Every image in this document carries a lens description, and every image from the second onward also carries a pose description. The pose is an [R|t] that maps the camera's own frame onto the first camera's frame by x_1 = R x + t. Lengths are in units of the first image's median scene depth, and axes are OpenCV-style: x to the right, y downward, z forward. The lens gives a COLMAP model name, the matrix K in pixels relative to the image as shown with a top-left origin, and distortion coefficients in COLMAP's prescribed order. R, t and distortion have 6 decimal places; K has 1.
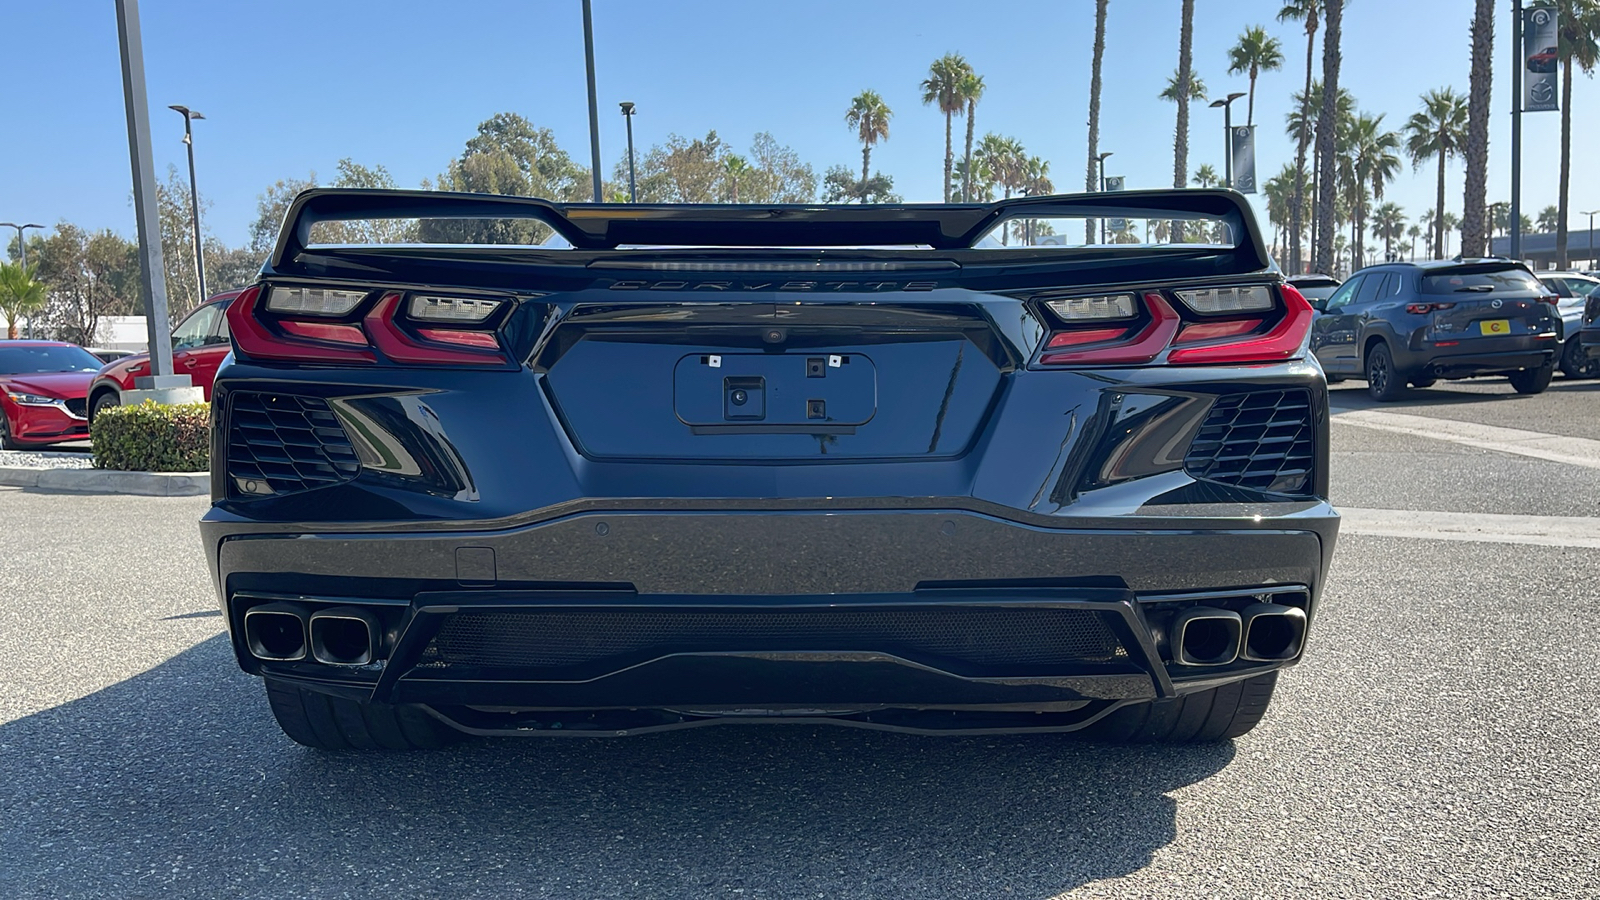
lens RADIAL K [[1446.0, 0, 803.5], [0, 1446.0, 471.2], [0, 0, 1]] dist [0.047666, -0.016501]
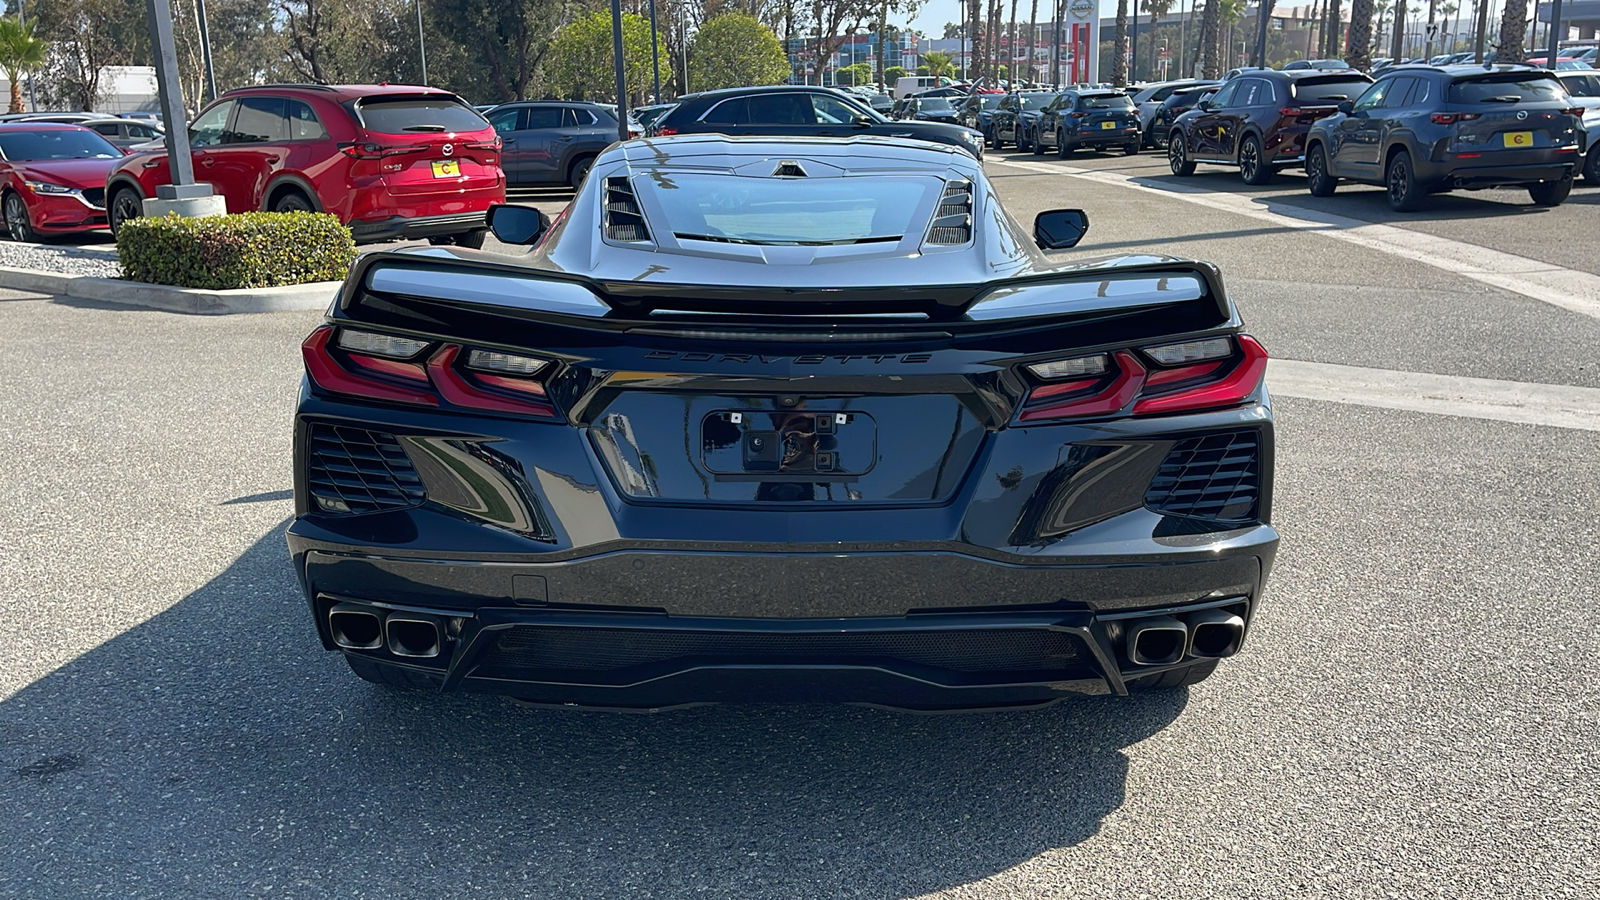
lens RADIAL K [[1452.9, 0, 825.8], [0, 1452.9, 451.3], [0, 0, 1]] dist [0.059544, -0.052472]
pose [[0.999872, 0.015318, 0.004512, 0.004115], [-0.015828, 0.988145, 0.152706, -0.189448], [-0.002119, -0.152758, 0.988261, -0.117588]]
